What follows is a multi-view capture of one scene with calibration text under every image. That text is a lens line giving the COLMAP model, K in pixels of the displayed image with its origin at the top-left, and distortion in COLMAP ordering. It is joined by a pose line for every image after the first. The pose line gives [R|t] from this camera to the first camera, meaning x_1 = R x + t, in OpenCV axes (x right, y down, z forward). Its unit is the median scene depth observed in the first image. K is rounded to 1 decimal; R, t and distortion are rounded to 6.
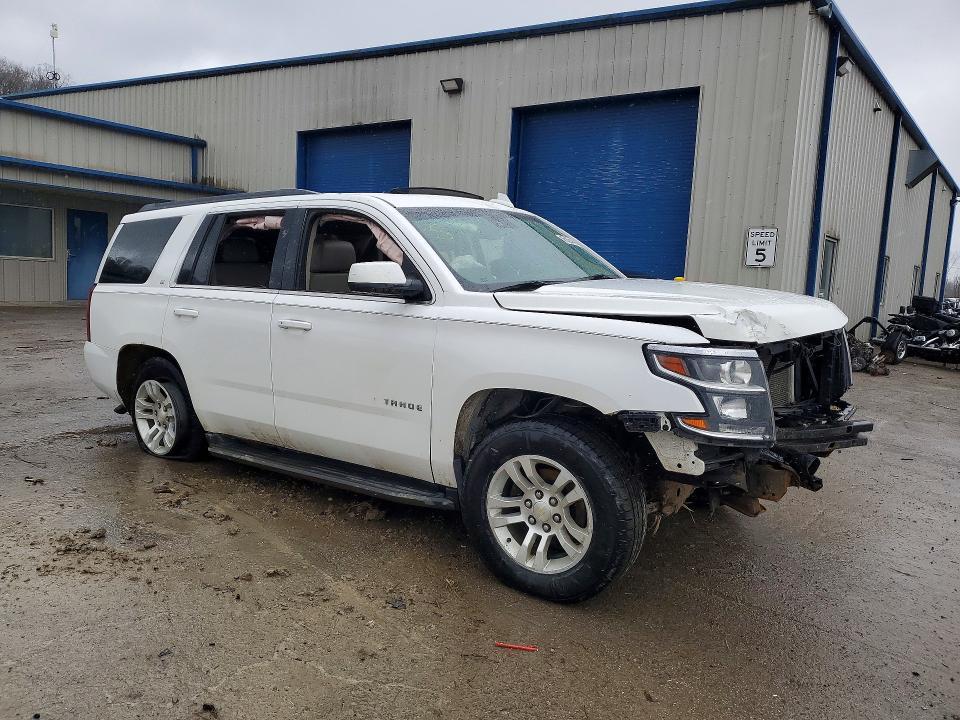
lens RADIAL K [[754.6, 0, 485.0], [0, 754.6, 357.8], [0, 0, 1]] dist [0.006934, 0.040494]
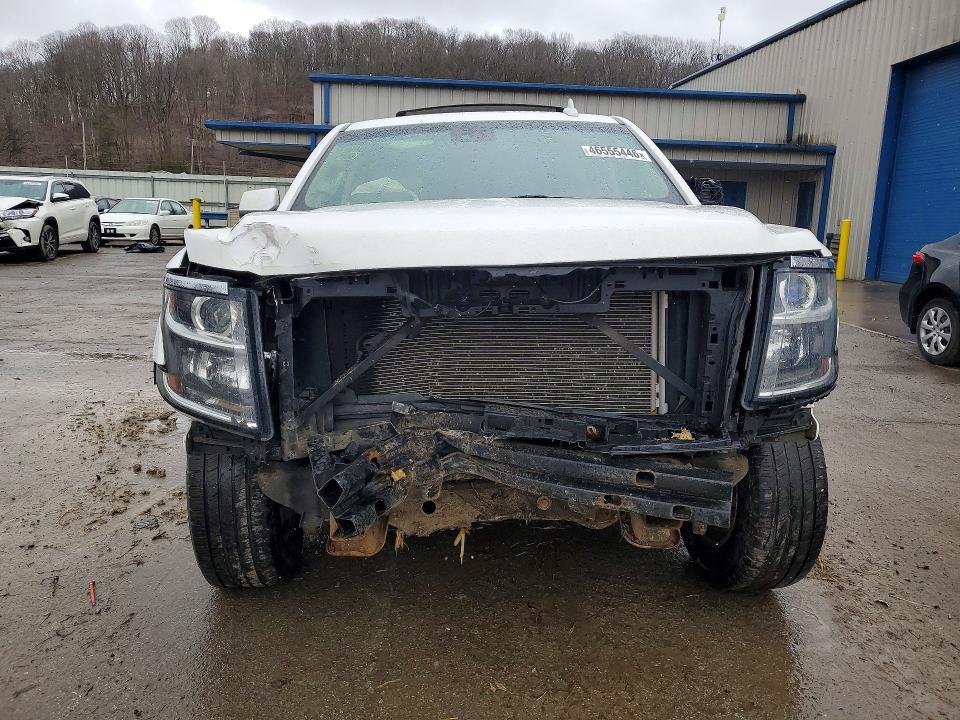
lens RADIAL K [[754.6, 0, 485.0], [0, 754.6, 357.8], [0, 0, 1]] dist [0.006934, 0.040494]
pose [[0.615386, 0.114571, -0.779855, 0.156125], [-0.087447, 0.993196, 0.076909, -0.002373], [0.783360, 0.020867, 0.621218, 0.120346]]
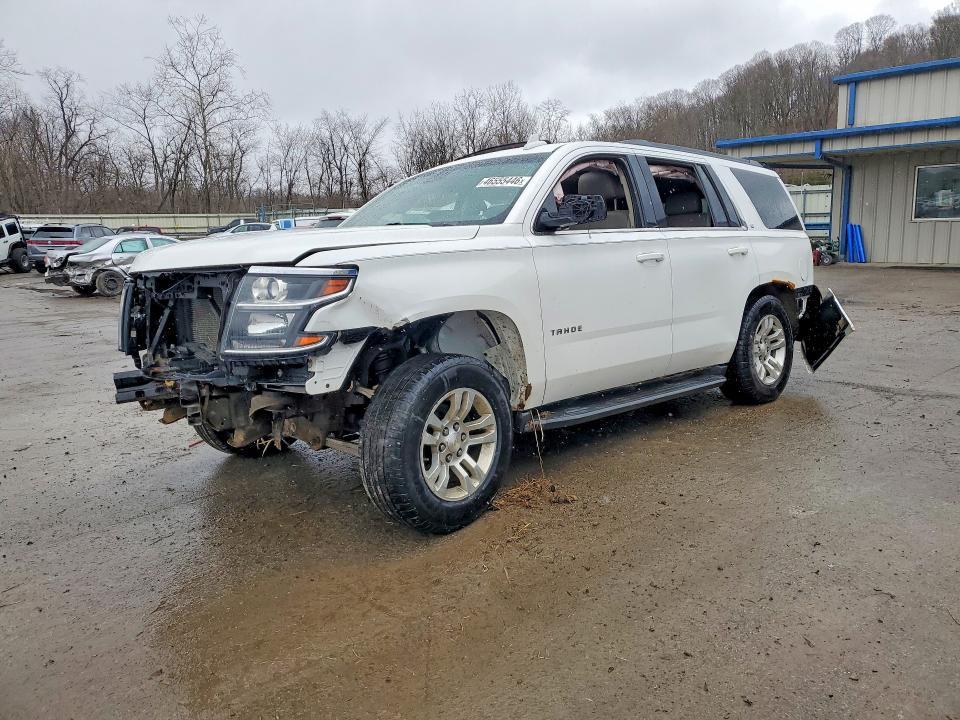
lens RADIAL K [[754.6, 0, 485.0], [0, 754.6, 357.8], [0, 0, 1]] dist [0.006934, 0.040494]
pose [[-0.155257, 0.126198, -0.979780, 0.248274], [-0.098776, 0.984853, 0.142504, -0.019315], [0.982923, 0.118904, -0.140440, 0.285629]]
